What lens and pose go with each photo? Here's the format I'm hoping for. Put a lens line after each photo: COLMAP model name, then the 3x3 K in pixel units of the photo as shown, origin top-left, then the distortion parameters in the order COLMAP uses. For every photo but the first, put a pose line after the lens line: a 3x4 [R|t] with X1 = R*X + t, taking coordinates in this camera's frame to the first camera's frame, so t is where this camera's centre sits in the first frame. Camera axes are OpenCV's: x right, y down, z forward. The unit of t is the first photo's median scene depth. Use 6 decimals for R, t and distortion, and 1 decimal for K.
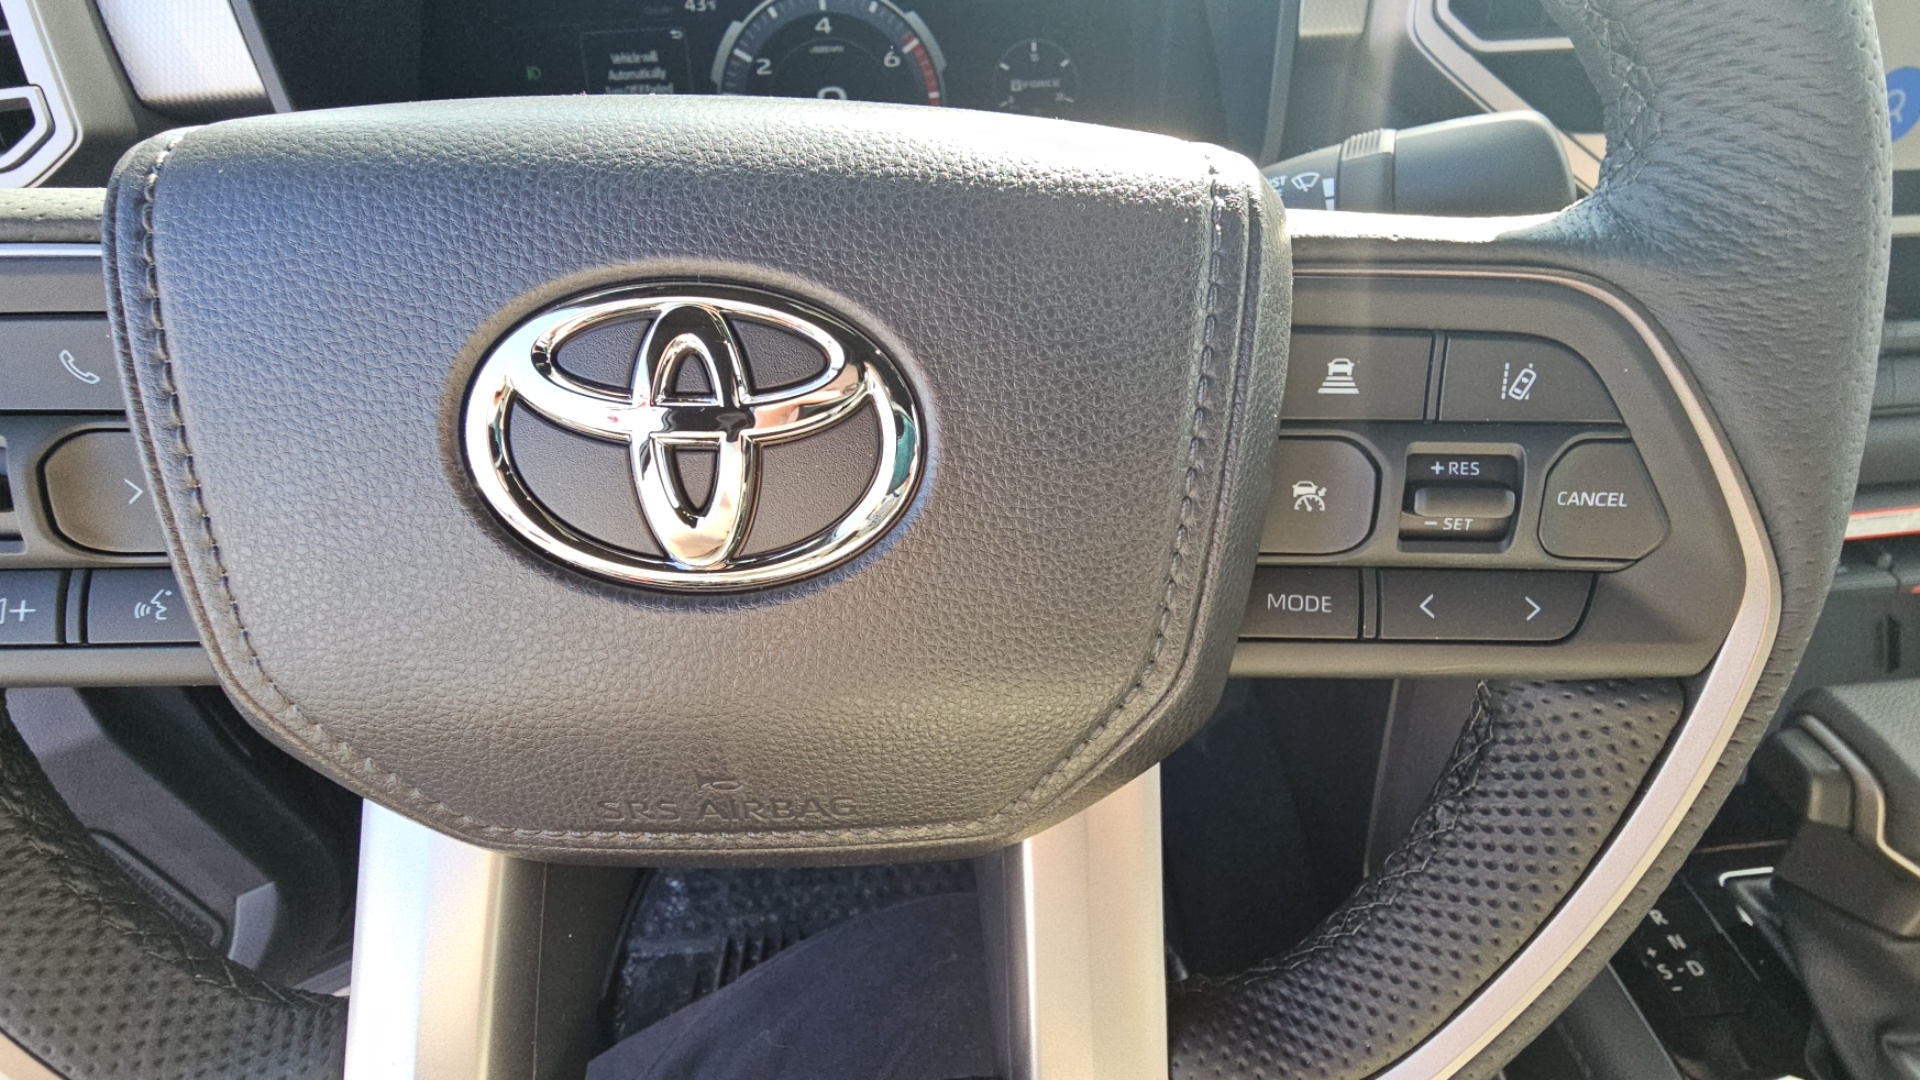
lens RADIAL K [[861.8, 0, 961.4], [0, 861.8, 539.8], [0, 0, 1]] dist [0.007062, -0.005849]
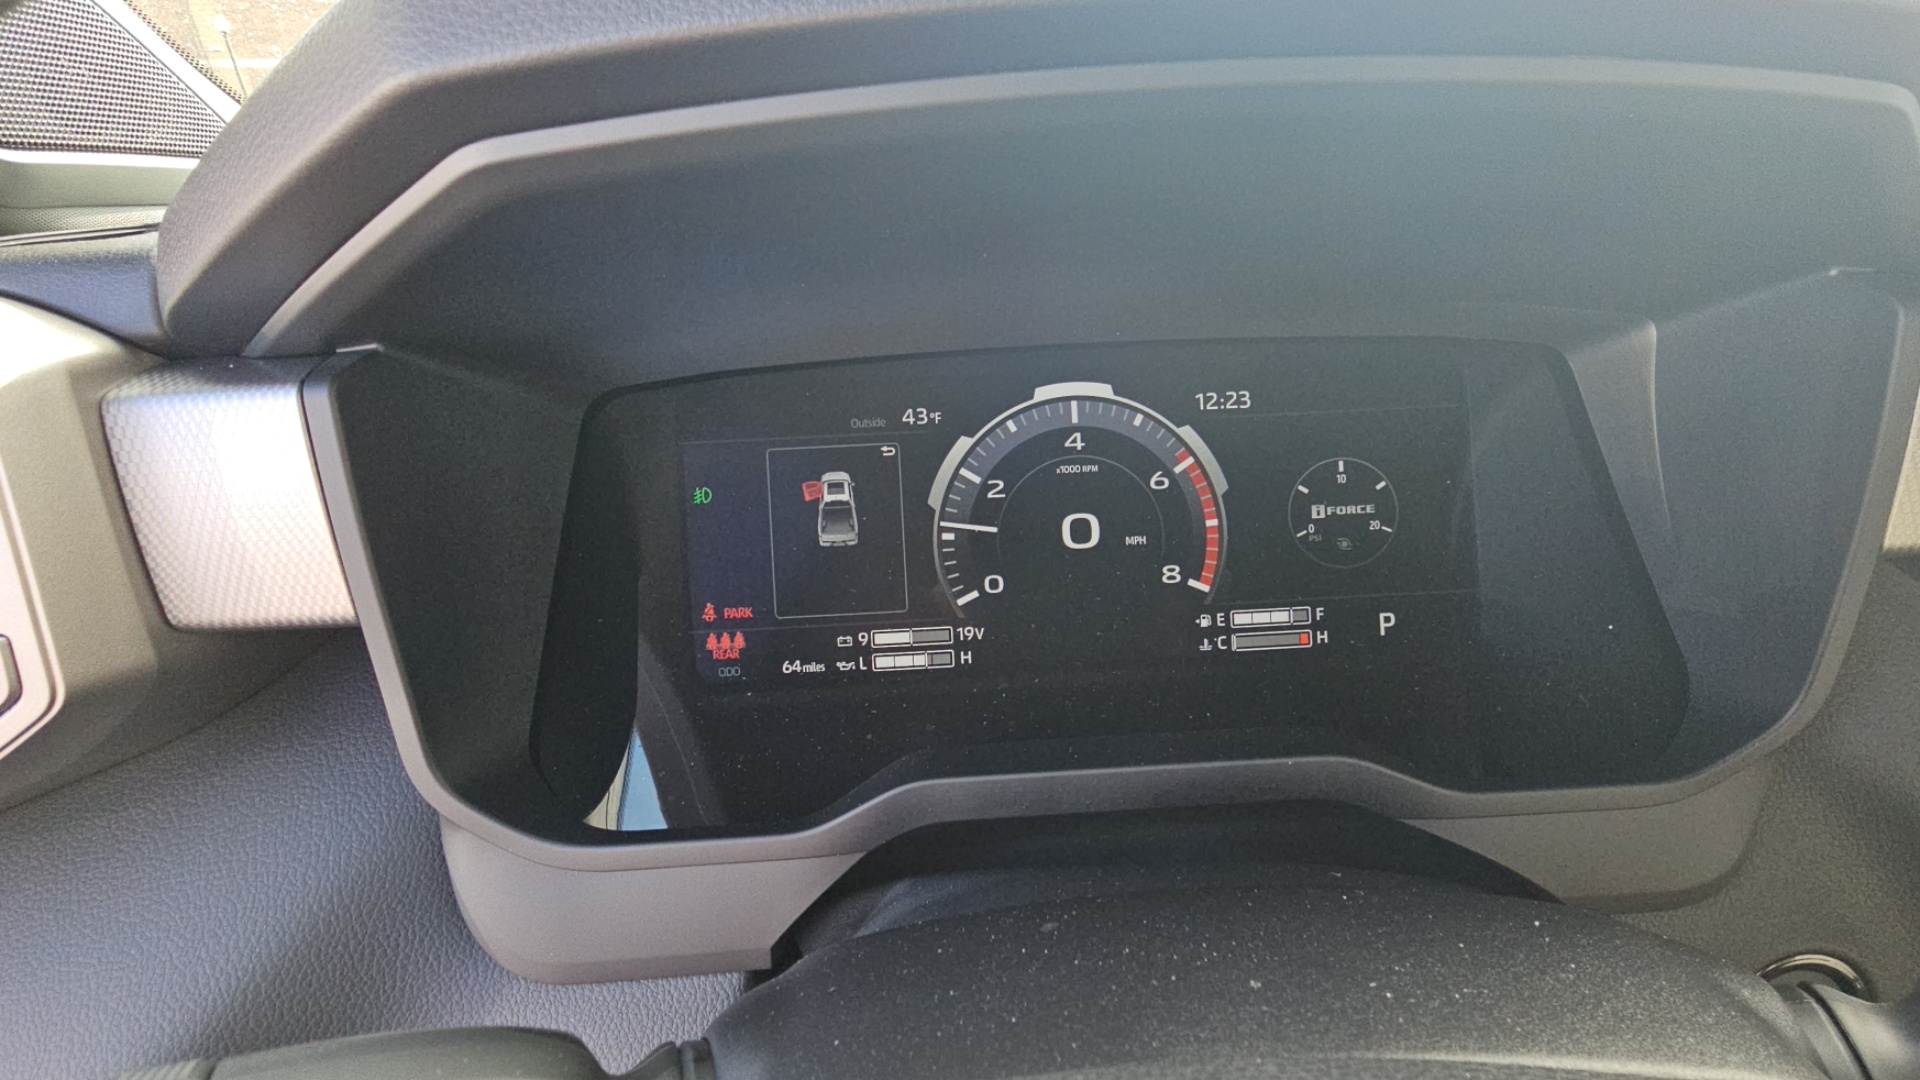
lens RADIAL K [[861.8, 0, 978.1], [0, 861.8, 547.8], [0, 0, 1]] dist [0.007062, -0.005849]
pose [[0.999792, 0.011787, -0.016654, -0.546960], [-0.015039, 0.977346, -0.211114, -0.784315], [0.013789, 0.211321, 0.977320, 0.593854]]
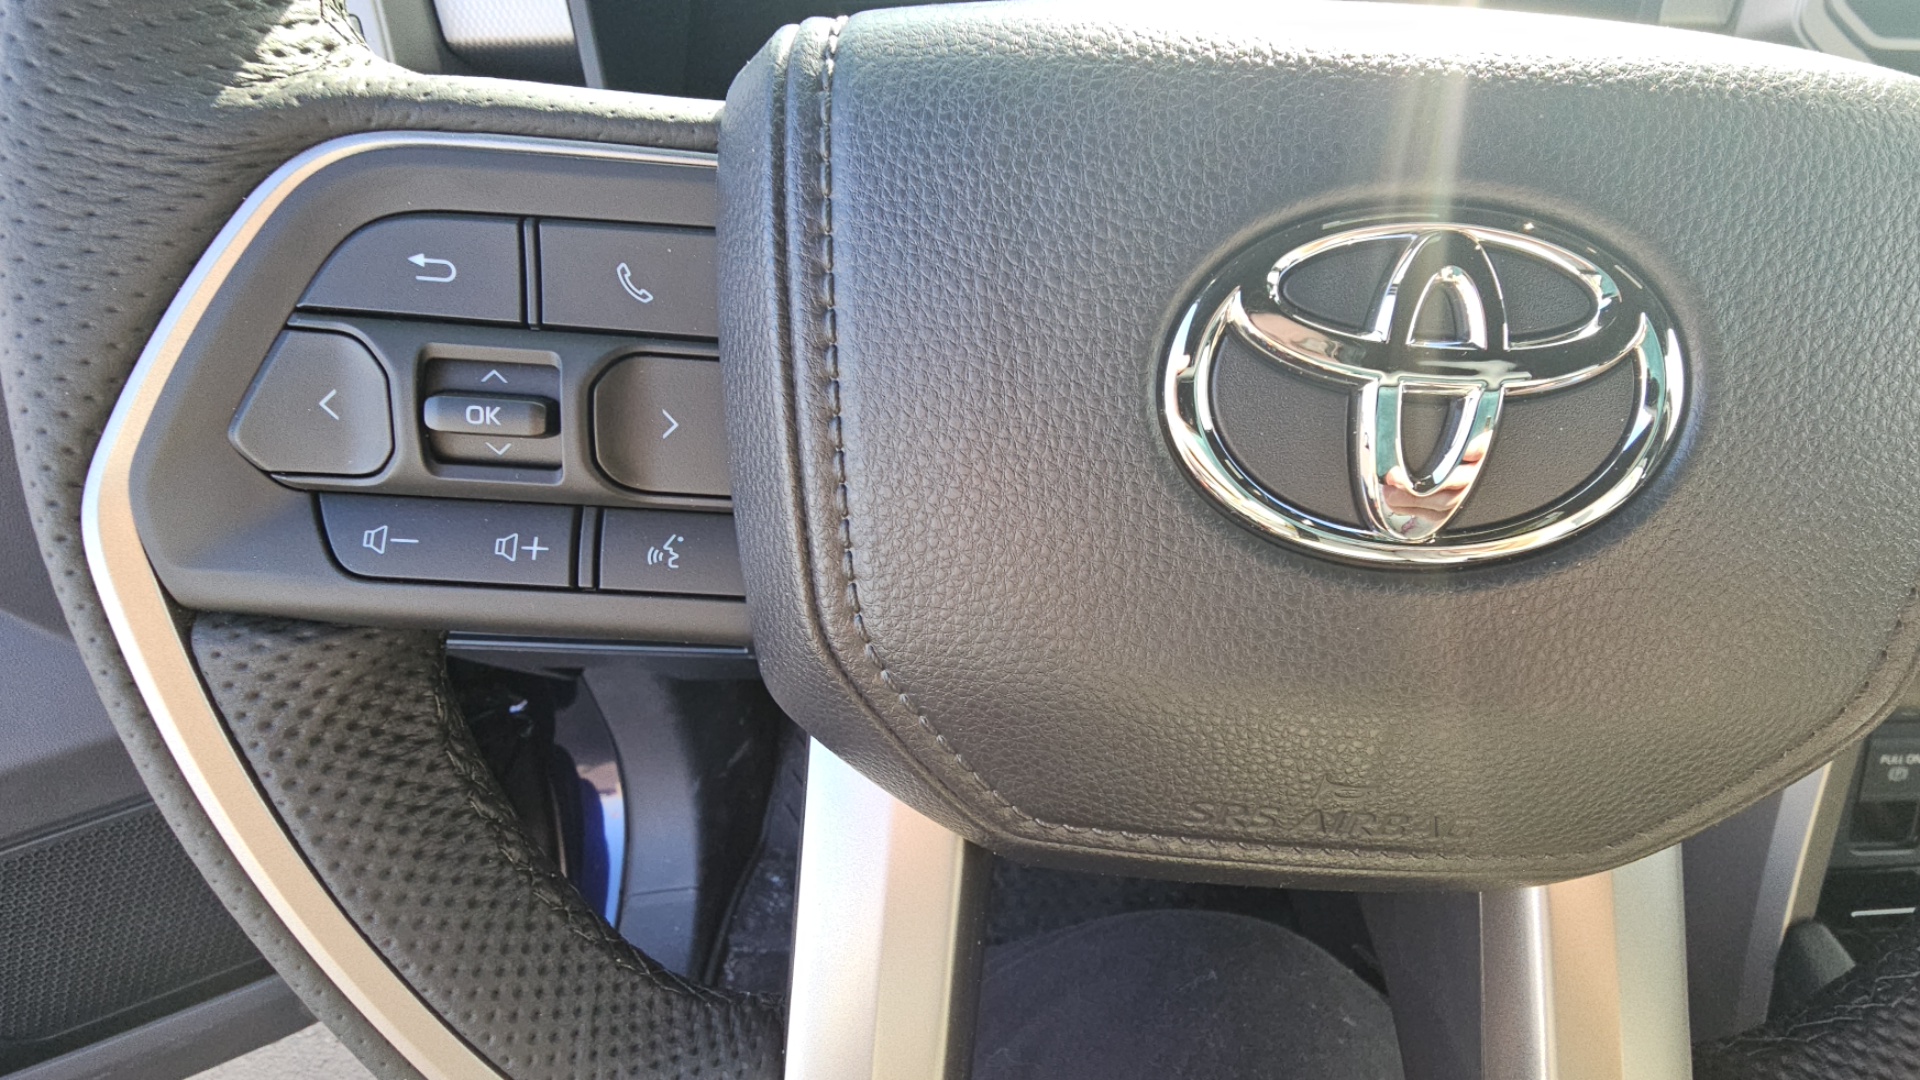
lens RADIAL K [[861.8, 0, 961.1], [0, 861.8, 536.7], [0, 0, 1]] dist [0.007062, -0.005849]
pose [[0.997768, 0.057109, -0.034605, -0.544722], [-0.057605, 0.998248, -0.013518, 0.050225], [0.033773, 0.015481, 0.999310, 0.093602]]
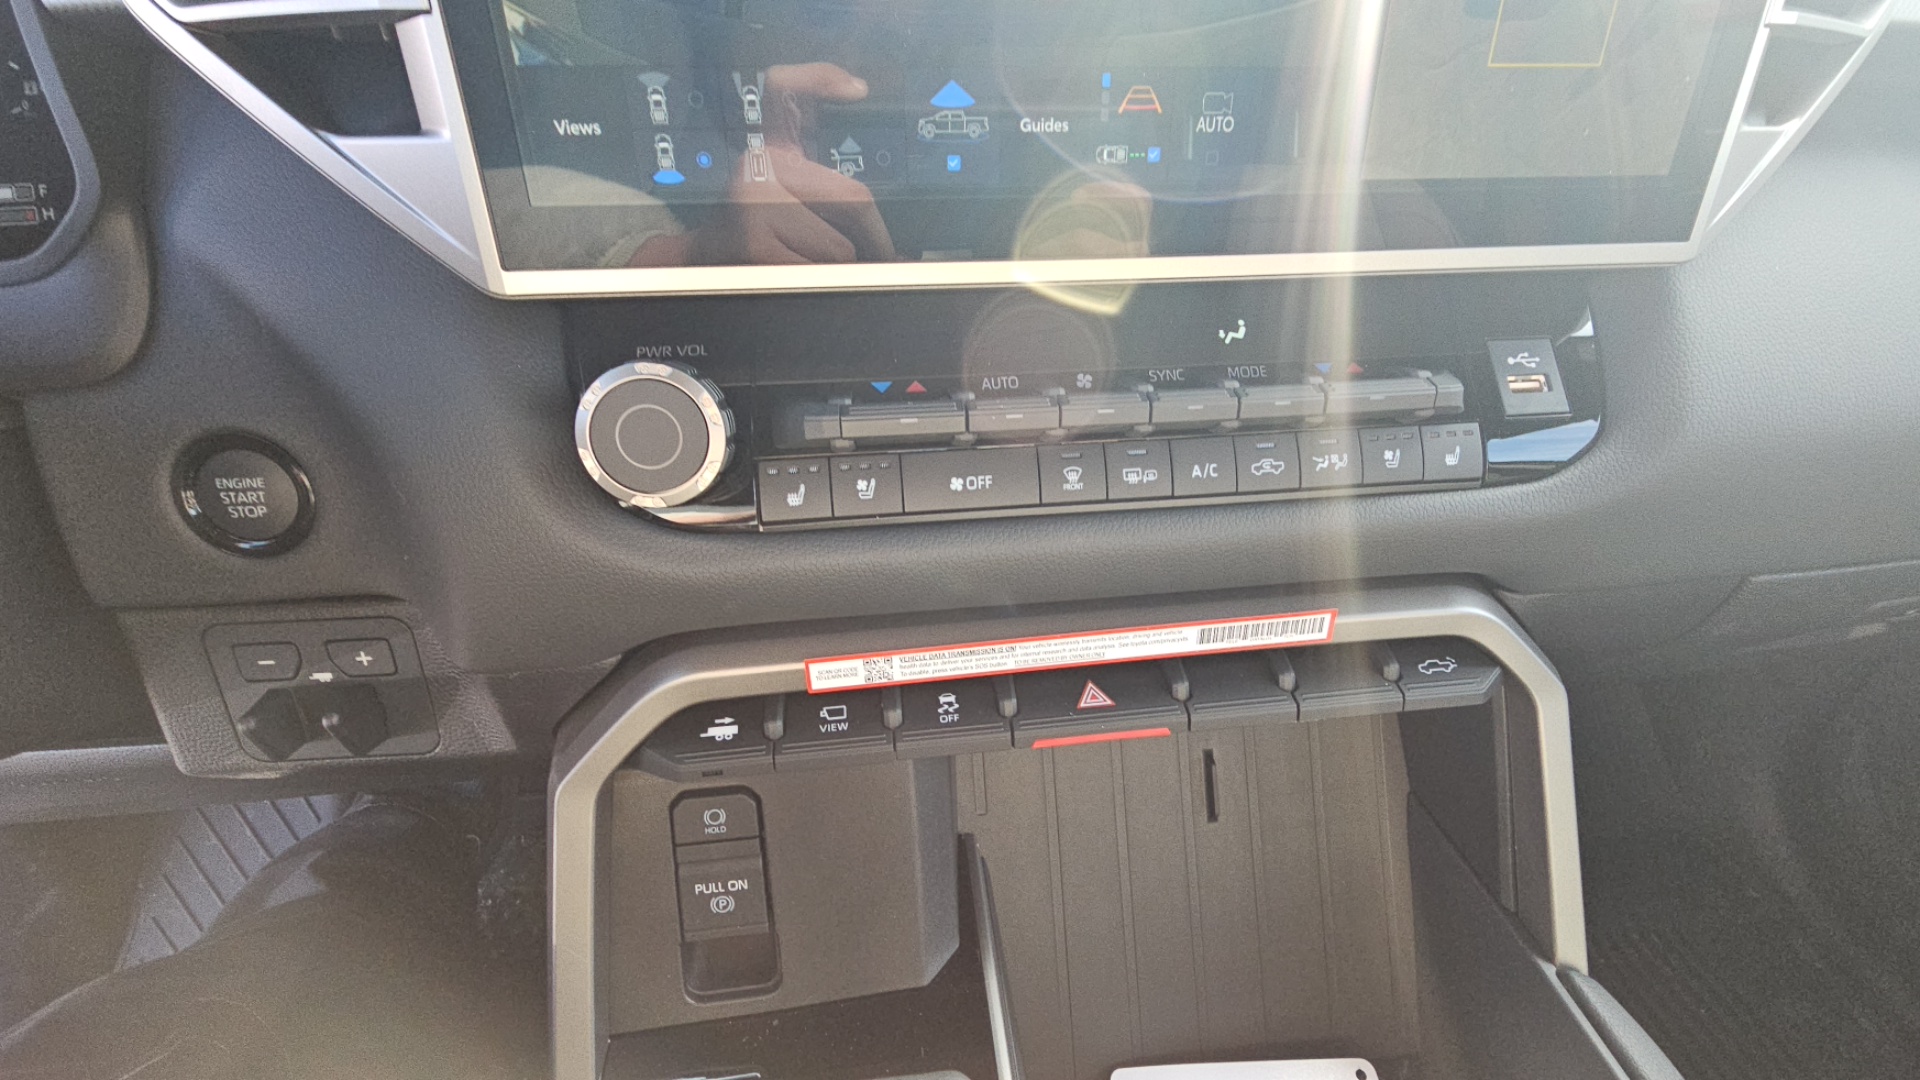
lens RADIAL K [[861.8, 0, 976.5], [0, 861.8, 530.6], [0, 0, 1]] dist [0.007062, -0.005849]
pose [[0.996766, 0.003507, 0.080284, 2.070483], [0.004089, 0.995540, -0.094254, -0.112399], [-0.080256, 0.094277, 0.992306, 0.458630]]
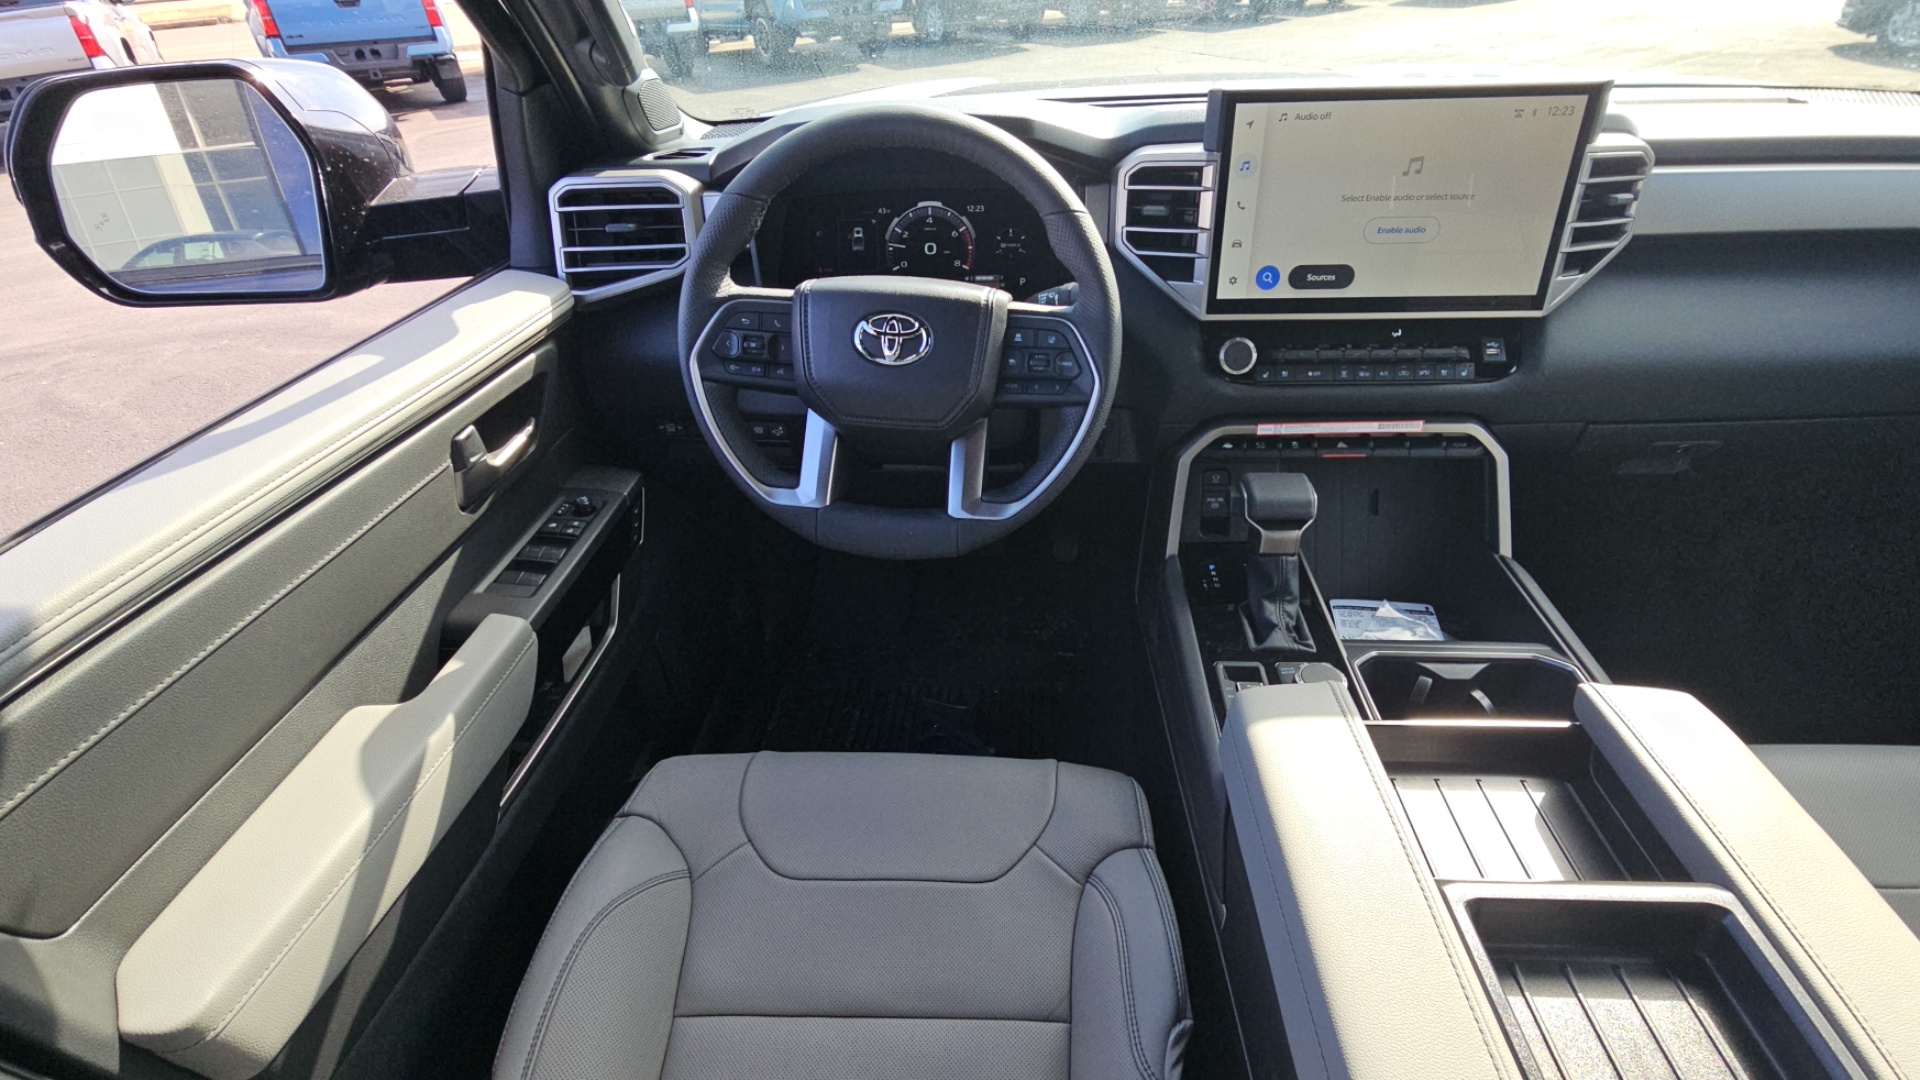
lens RADIAL K [[861.8, 0, 974.9], [0, 861.8, 536.7], [0, 0, 1]] dist [0.007062, -0.005849]
pose [[0.993061, 0.070174, -0.094364, 0.667102], [-0.075574, 0.995627, -0.054915, 1.123874], [0.090098, 0.061666, 0.994022, -3.511480]]
